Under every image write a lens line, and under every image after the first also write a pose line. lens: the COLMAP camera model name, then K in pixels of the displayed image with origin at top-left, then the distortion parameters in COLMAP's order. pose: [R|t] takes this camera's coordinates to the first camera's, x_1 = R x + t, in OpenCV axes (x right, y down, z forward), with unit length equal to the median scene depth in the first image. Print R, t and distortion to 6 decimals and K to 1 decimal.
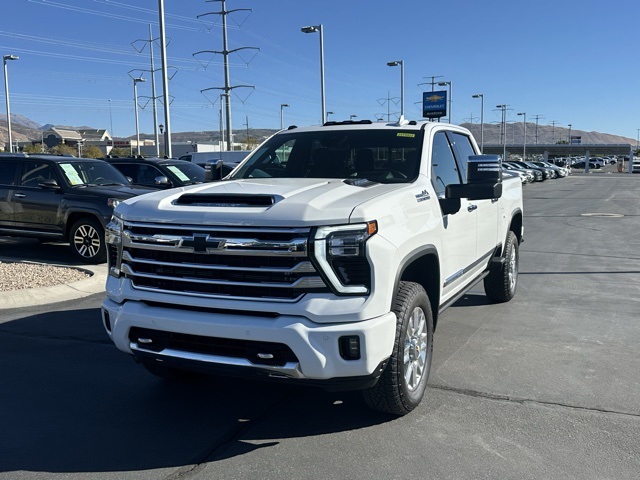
lens RADIAL K [[646.1, 0, 320.0], [0, 646.1, 240.0], [0, 0, 1]] dist [0.176317, -0.367016]
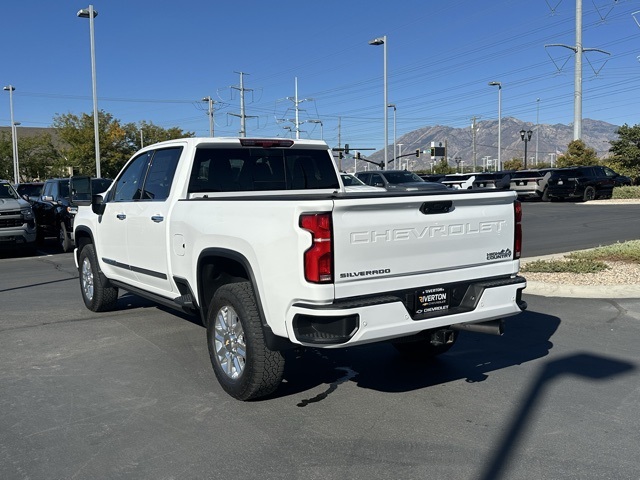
lens RADIAL K [[646.1, 0, 320.0], [0, 646.1, 240.0], [0, 0, 1]] dist [0.176317, -0.367016]
pose [[-0.530980, 0.094627, -0.842084, 1.548950], [-0.065977, 0.986112, 0.152414, -0.314702], [0.844812, 0.136487, -0.517362, 2.829954]]
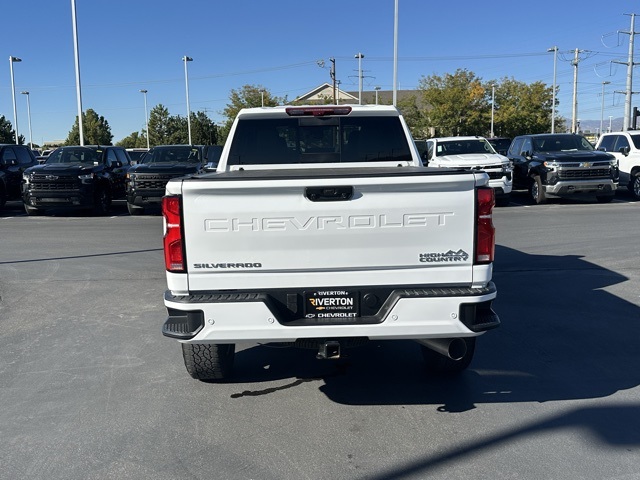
lens RADIAL K [[646.1, 0, 320.0], [0, 646.1, 240.0], [0, 0, 1]] dist [0.176317, -0.367016]
pose [[-0.899756, 0.086862, -0.427660, 0.905416], [-0.019954, 0.970776, 0.239156, -0.367556], [0.435936, 0.223716, -0.871729, 3.218748]]
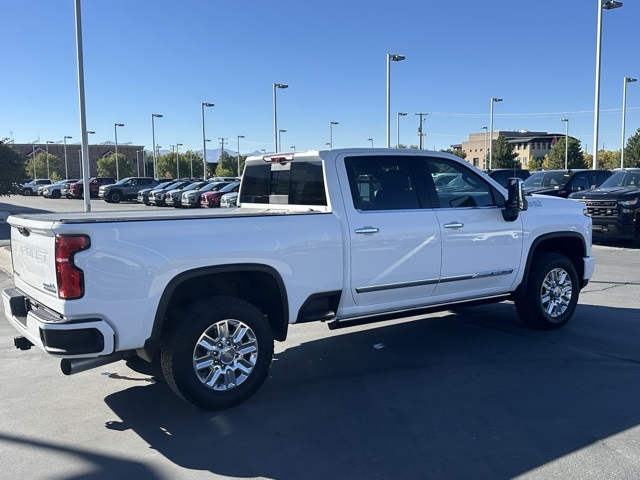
lens RADIAL K [[646.1, 0, 320.0], [0, 646.1, 240.0], [0, 0, 1]] dist [0.176317, -0.367016]
pose [[-0.860447, -0.020837, 0.509114, -0.677584], [0.084394, 0.979535, 0.182724, -0.384779], [-0.502503, 0.200190, -0.841079, 3.222400]]
